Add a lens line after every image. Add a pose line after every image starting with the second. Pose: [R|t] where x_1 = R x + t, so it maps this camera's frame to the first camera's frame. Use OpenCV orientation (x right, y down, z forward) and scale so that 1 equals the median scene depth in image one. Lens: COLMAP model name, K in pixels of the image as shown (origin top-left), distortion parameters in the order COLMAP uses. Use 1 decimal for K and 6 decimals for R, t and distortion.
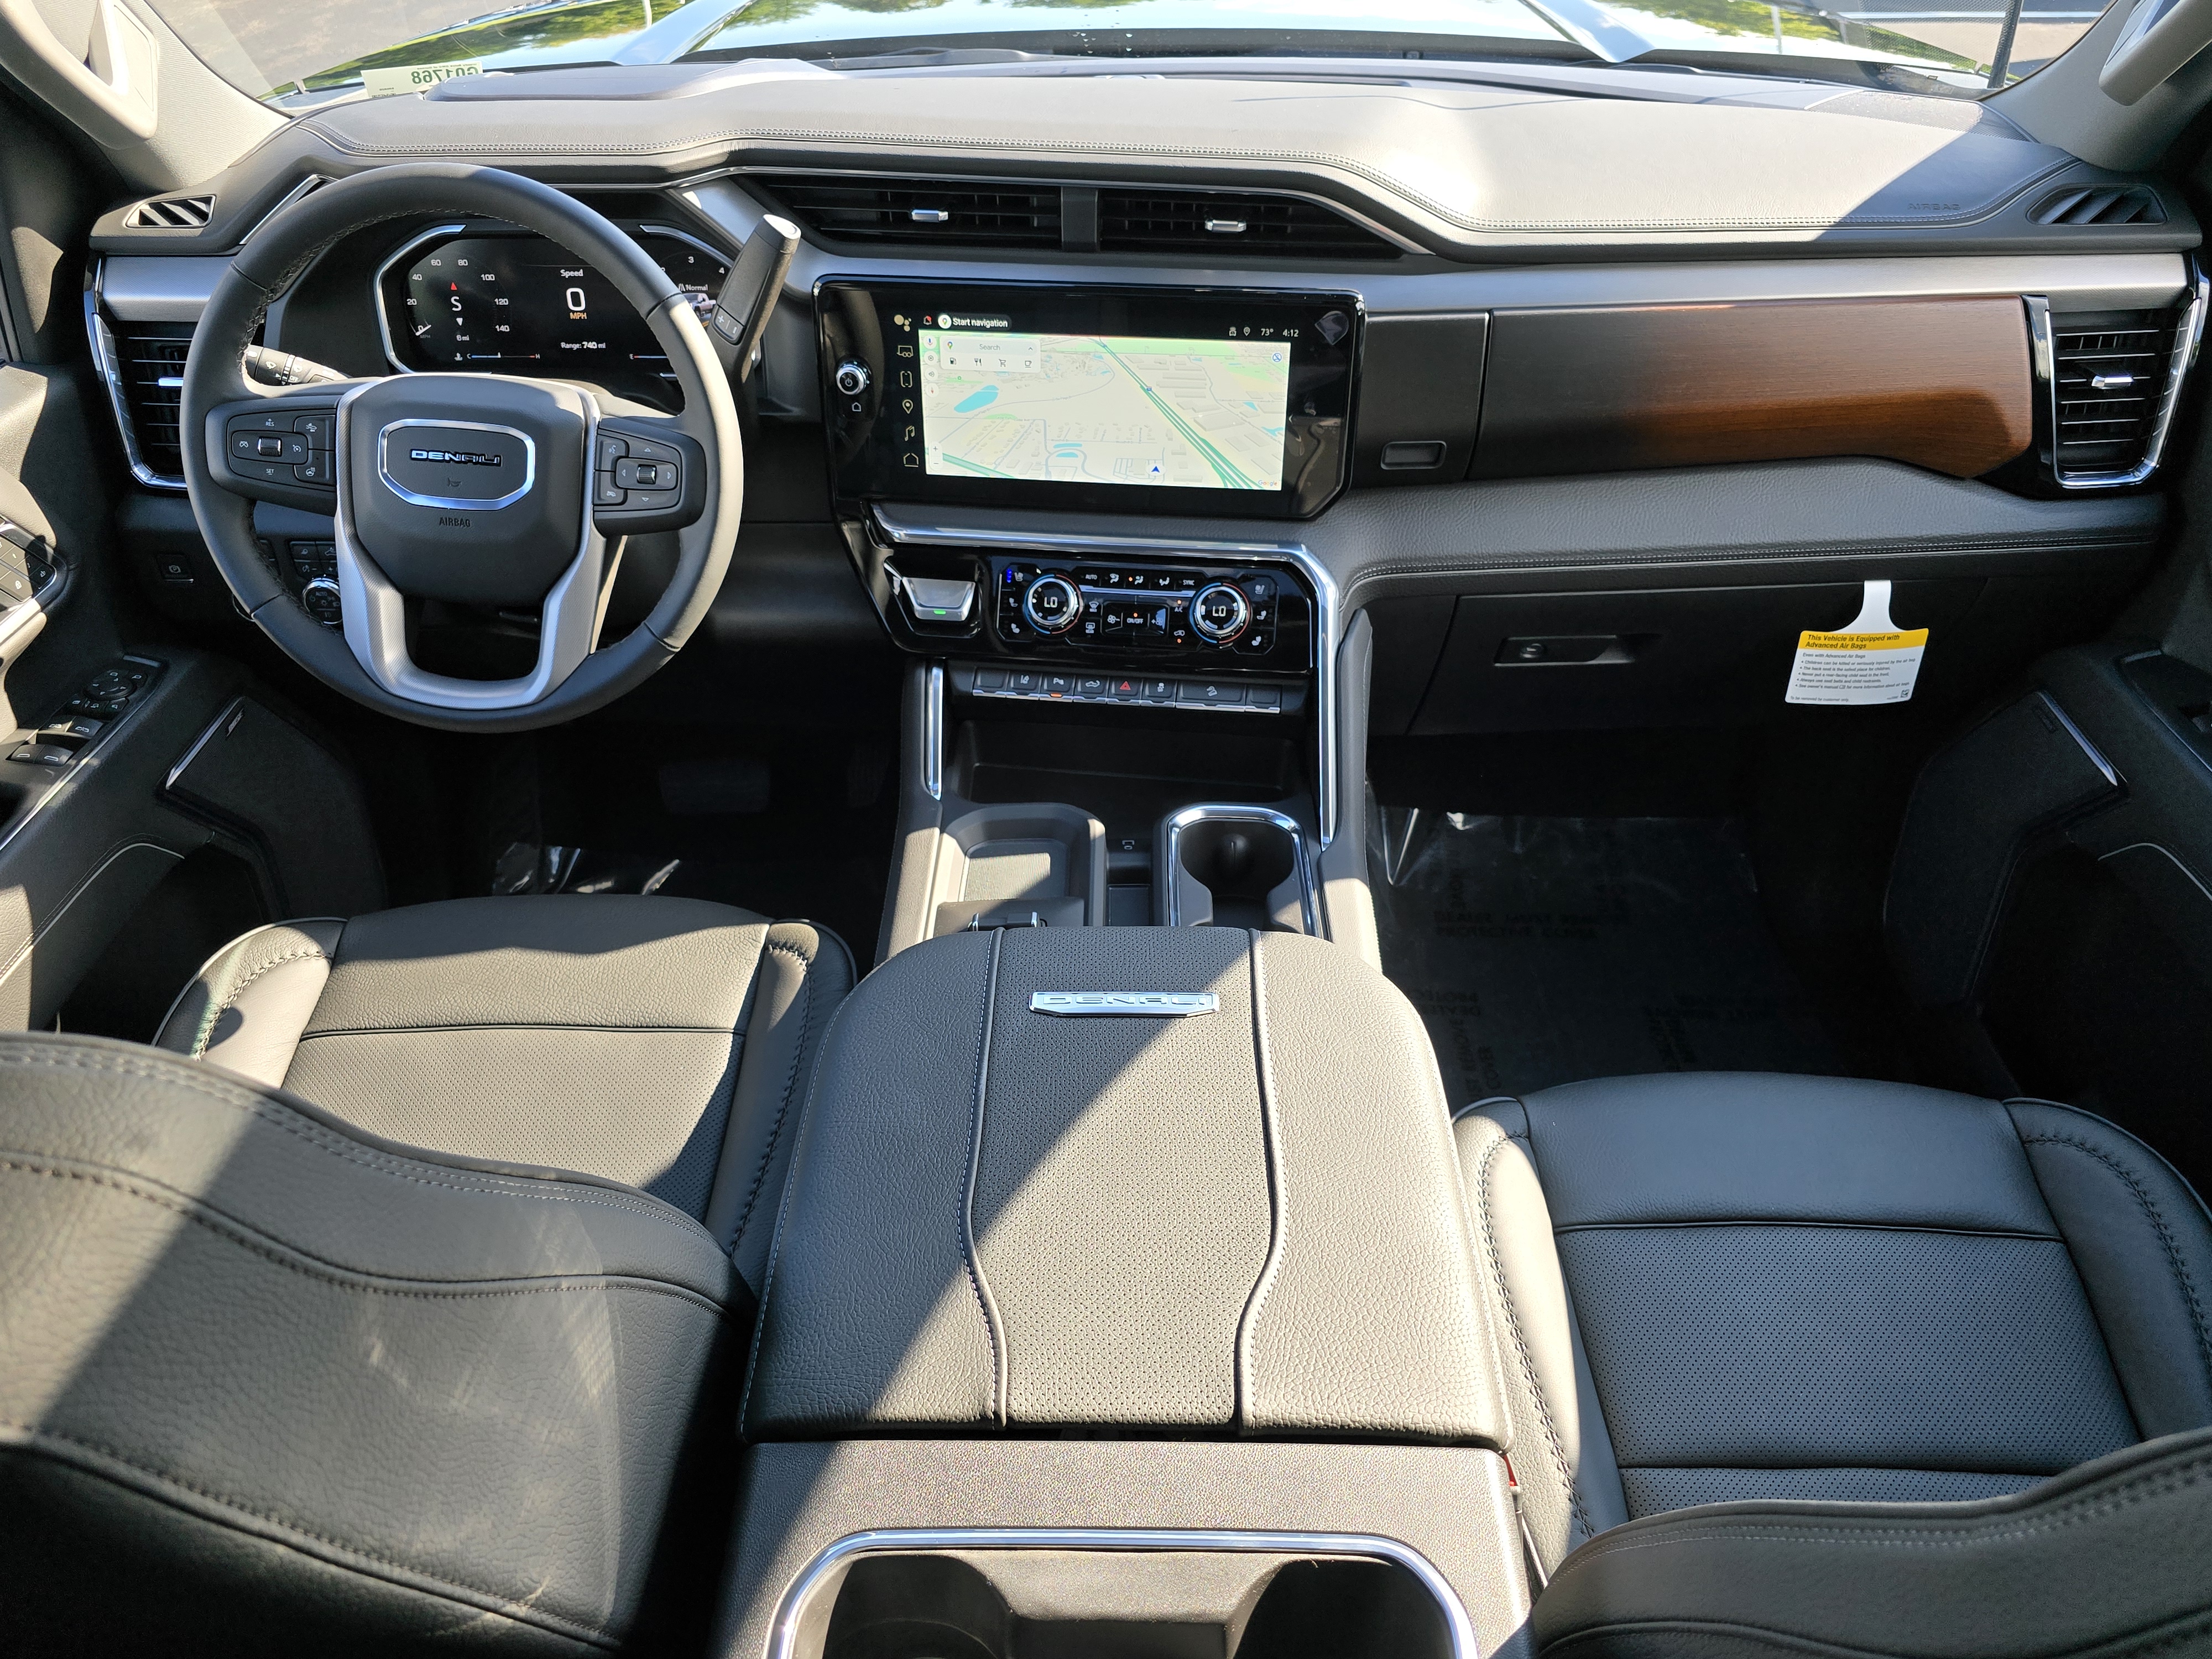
lens RADIAL K [[1636.4, 0, 1118.1], [0, 1636.4, 837.6], [0, 0, 1]] dist [0.040873, -0.047228]
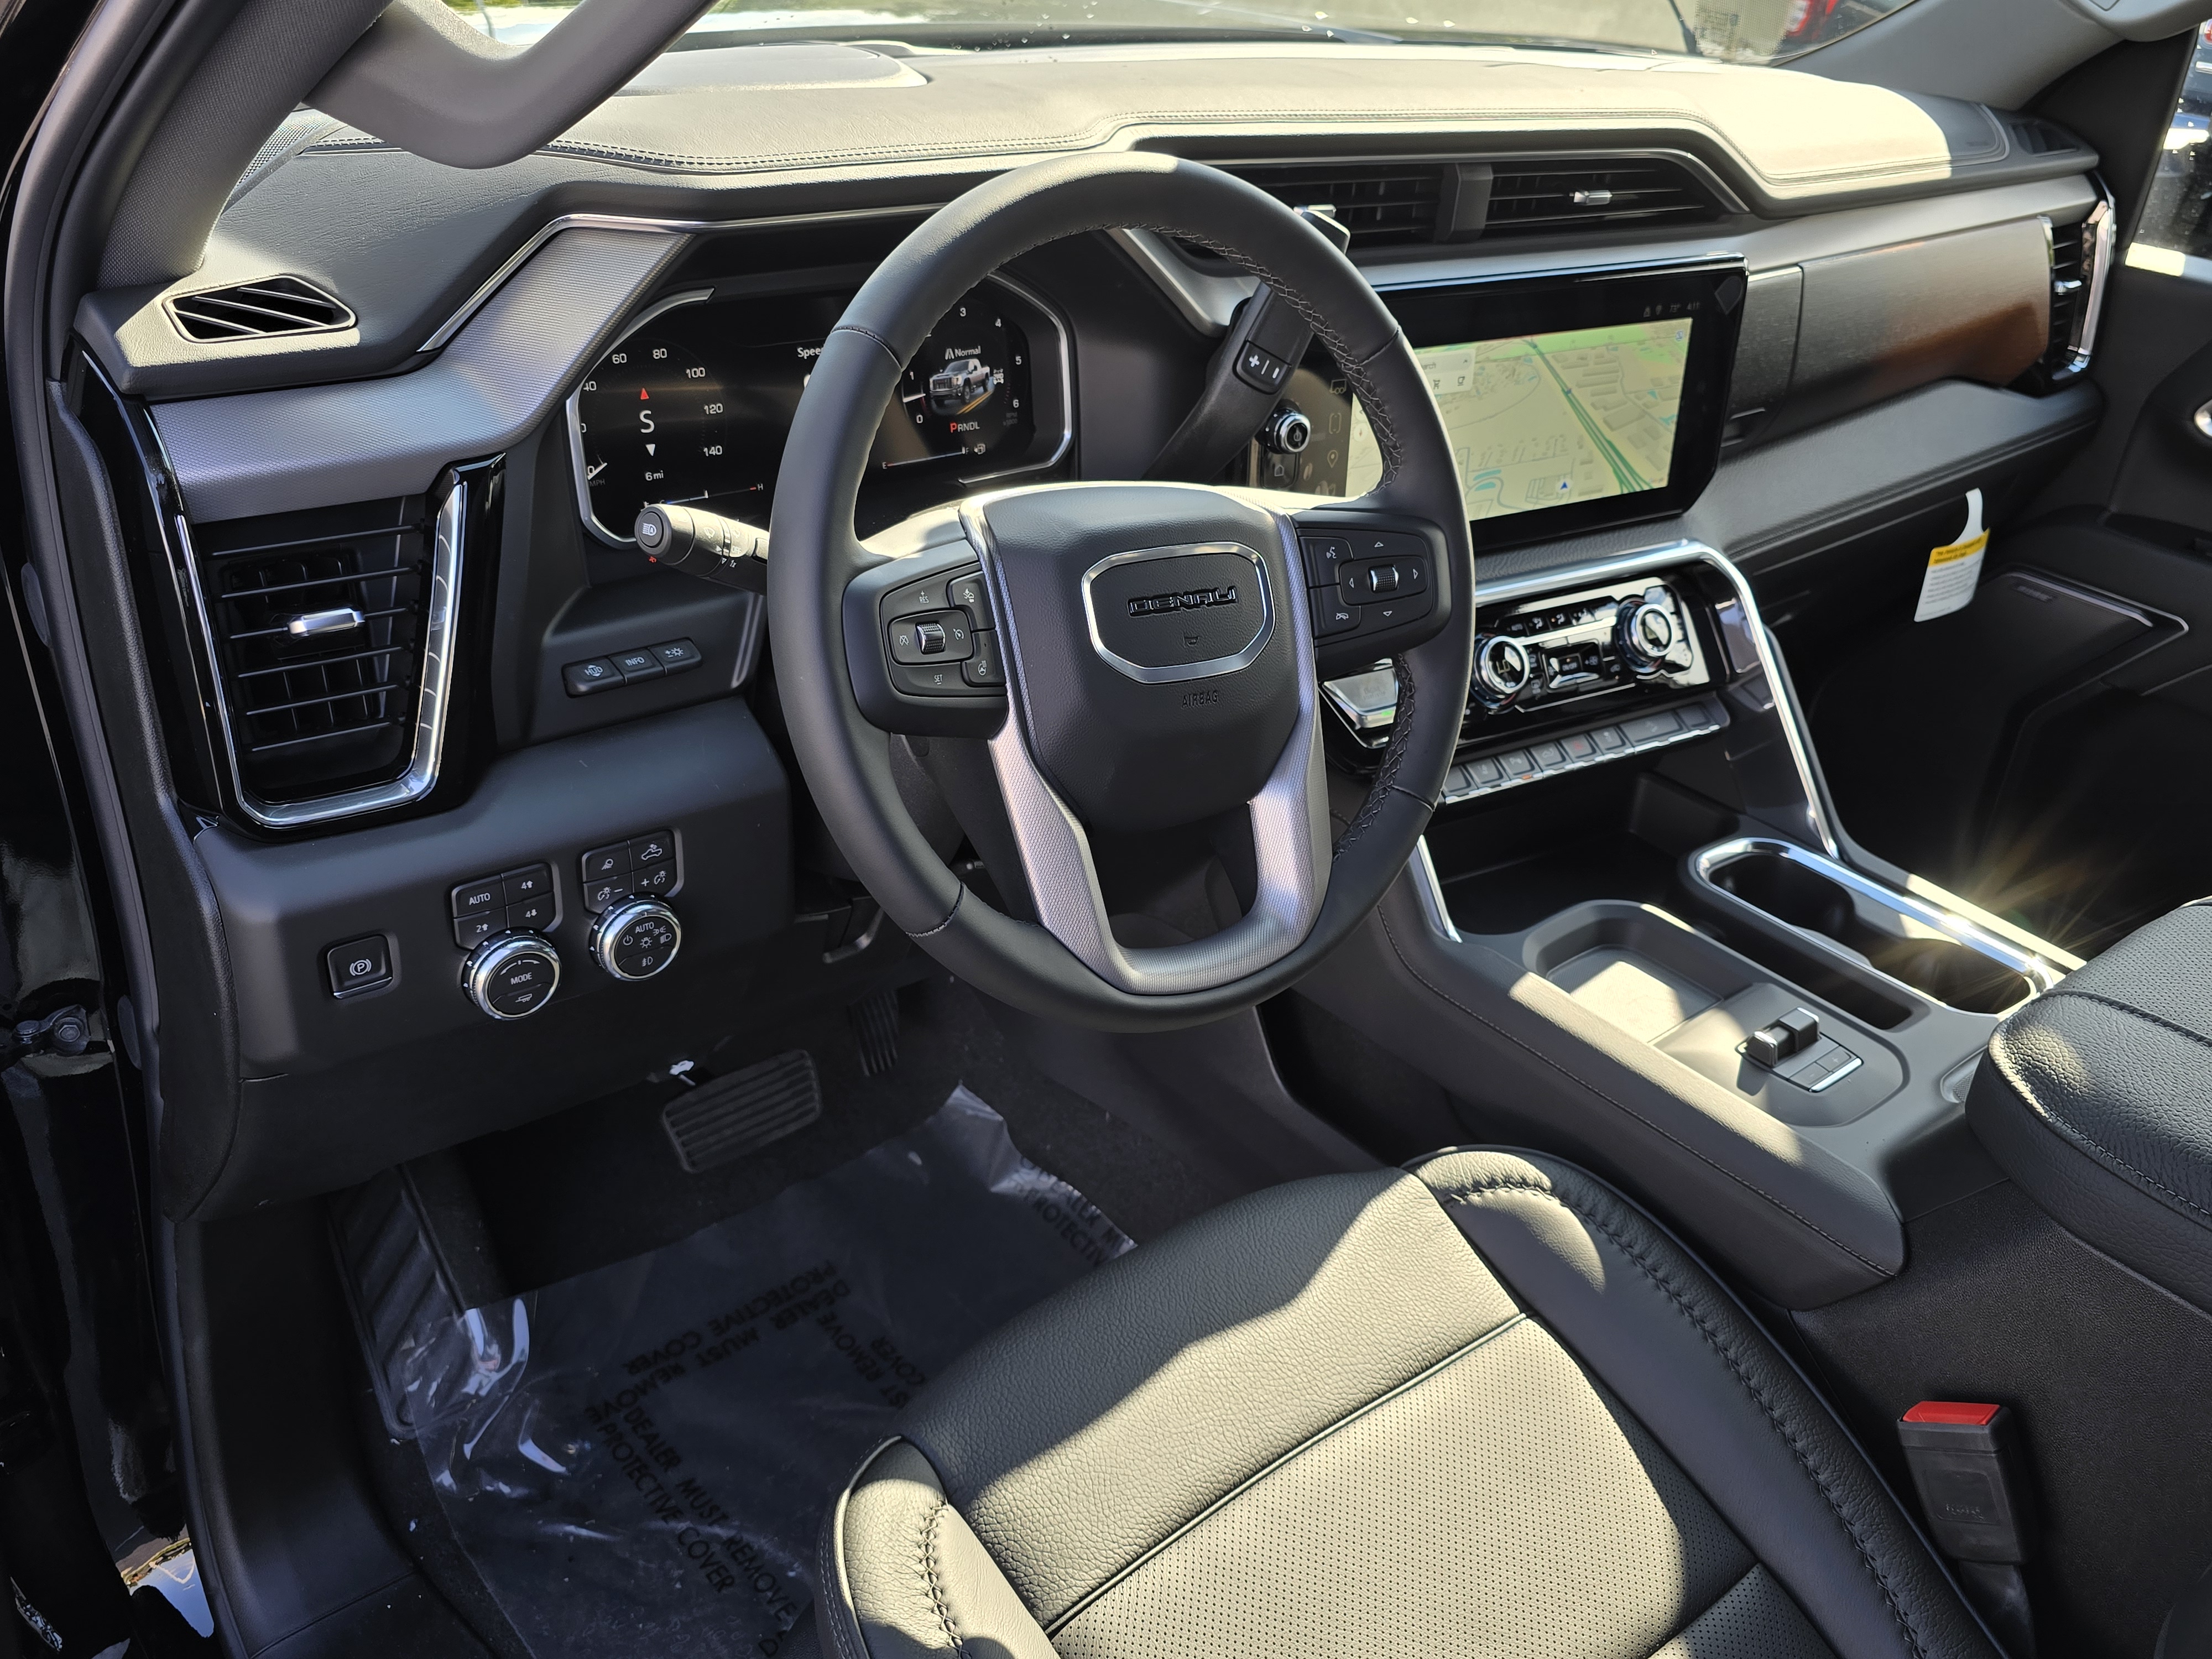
lens RADIAL K [[1787.6, 0, 1057.8], [0, 1787.6, 844.7], [0, 0, 1]] dist [0.011689, -0.000711]
pose [[0.778137, -0.264853, 0.569522, -0.757012], [0.311234, 0.950188, 0.016641, -0.147545], [-0.545560, 0.164305, 0.821808, 0.422557]]
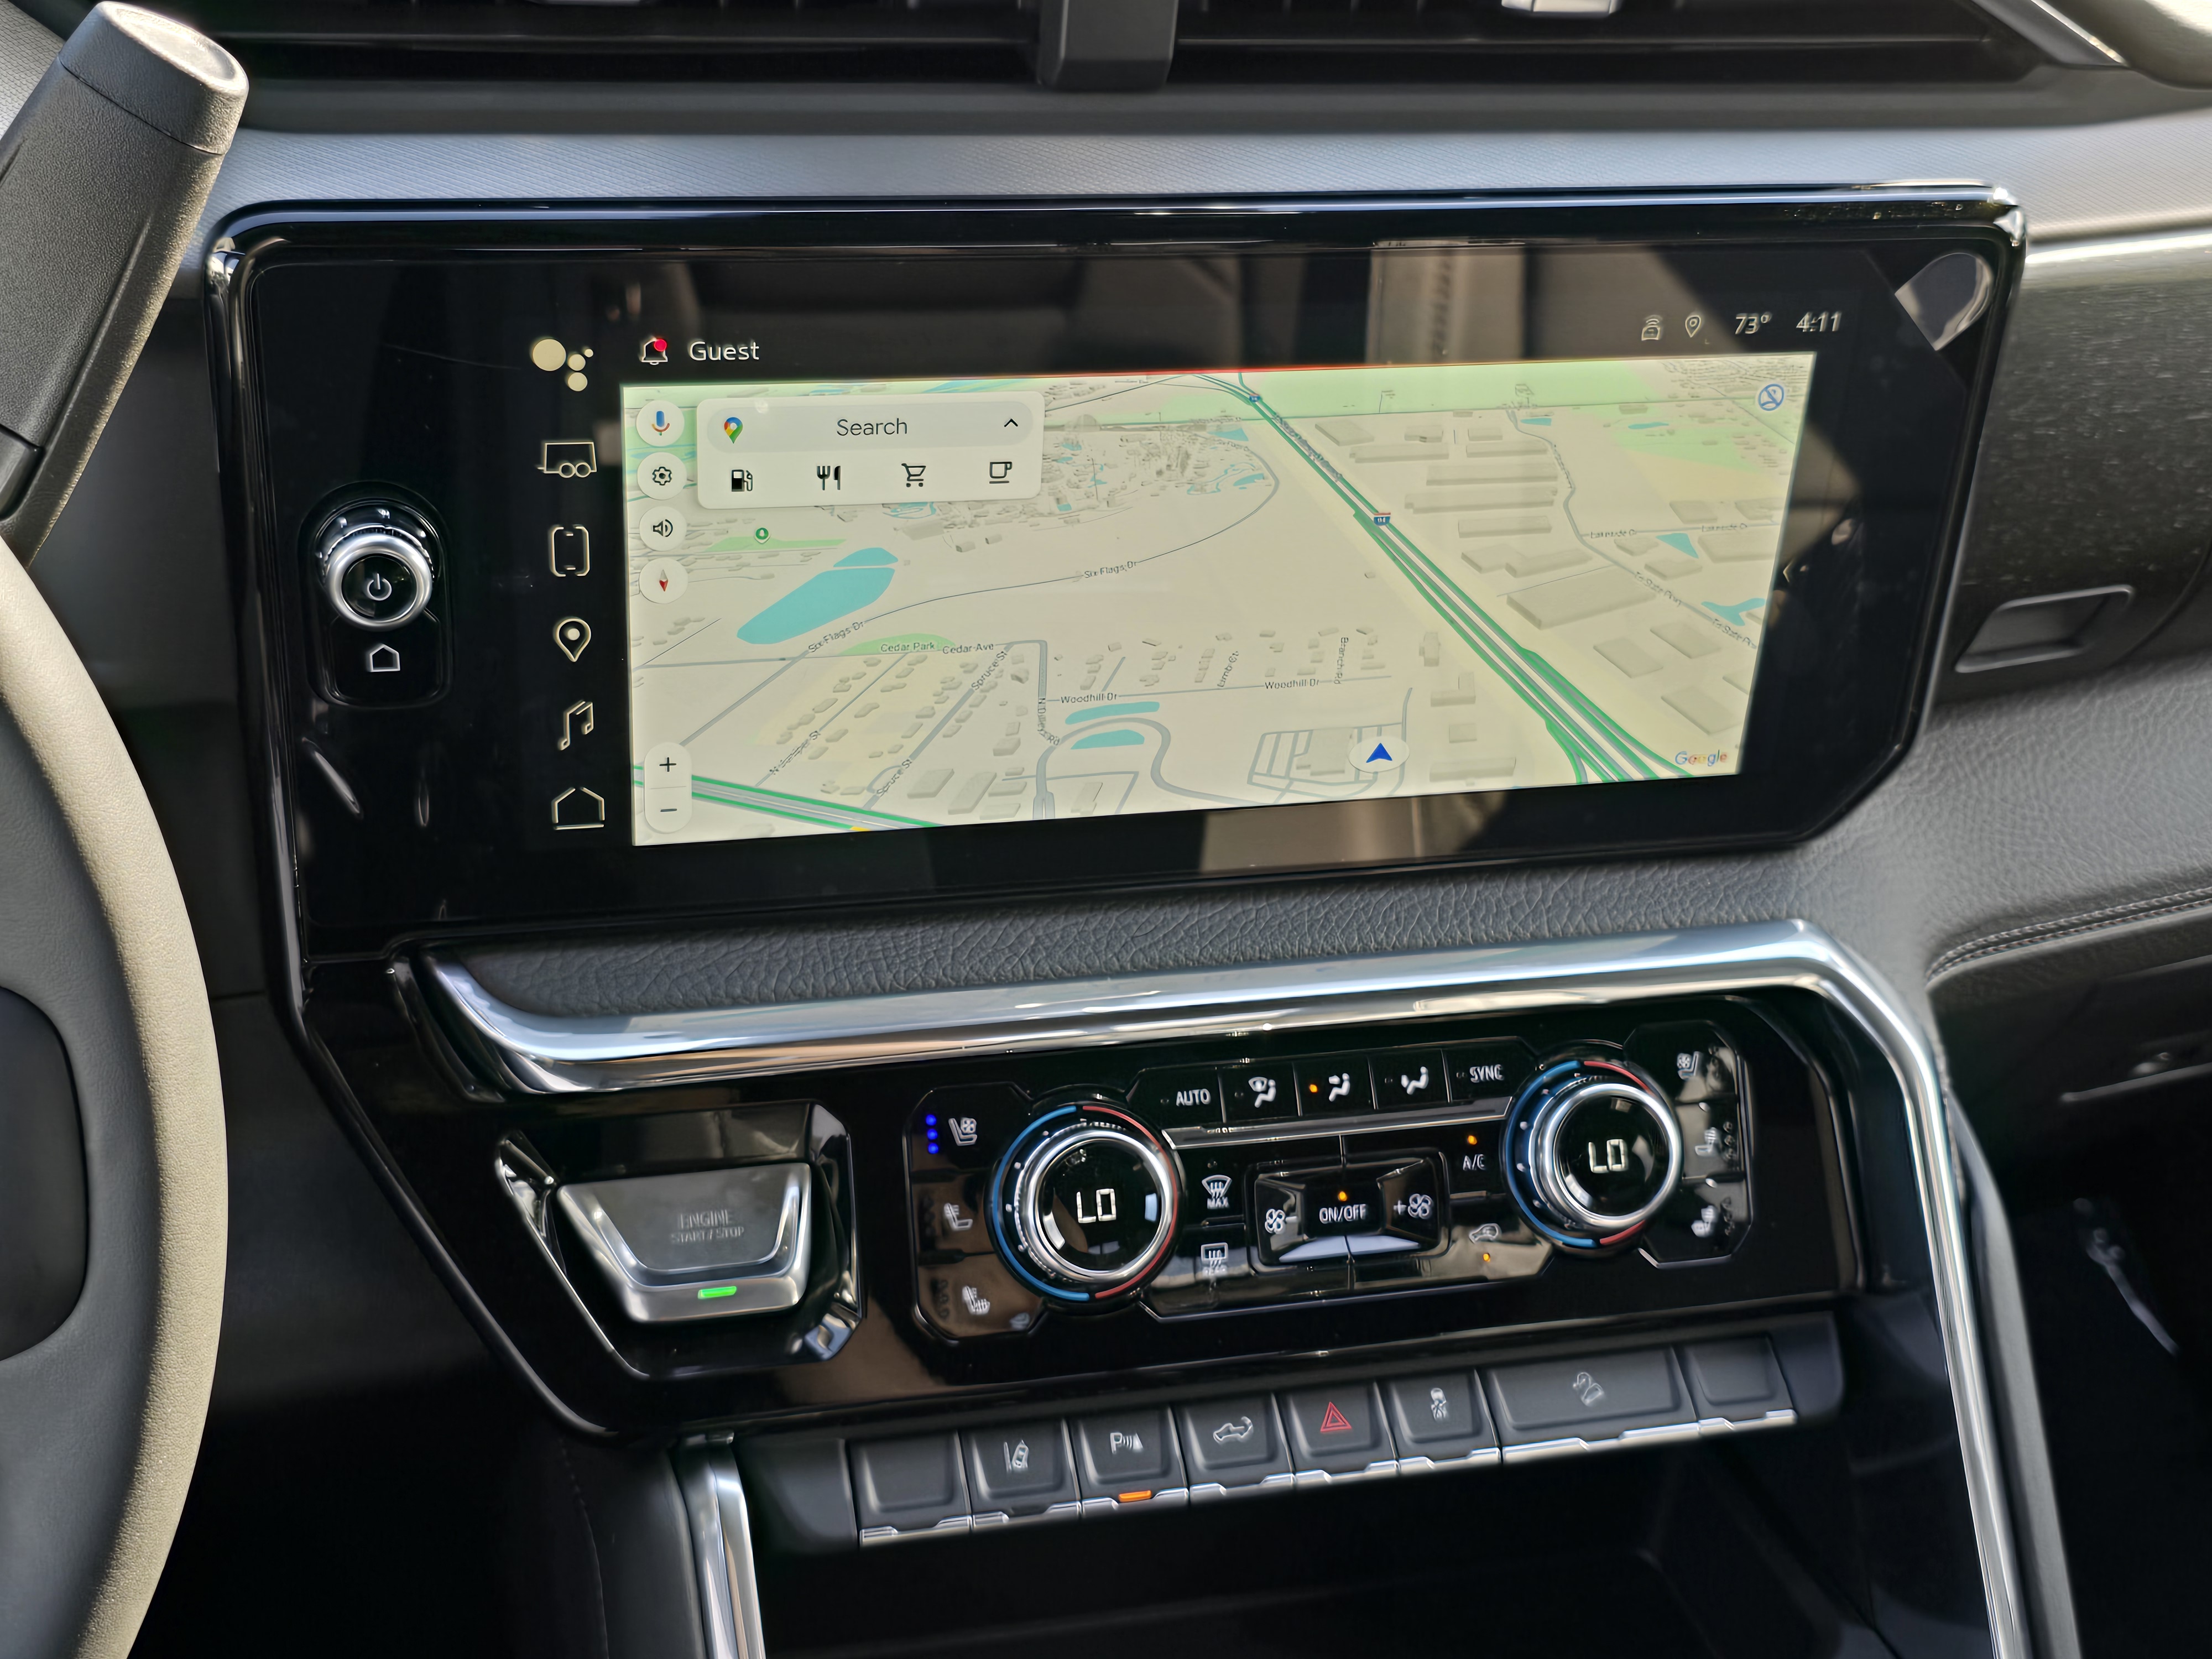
lens RADIAL K [[2733.1, 0, 1101.7], [0, 2733.1, 819.3], [0, 0, 1]] dist [0.099987, 0.000000]
pose [[0.925738, -0.128336, 0.355724, -0.219818], [0.143509, 0.989512, -0.016476, -0.213188], [-0.349879, 0.066302, 0.934446, 0.528906]]
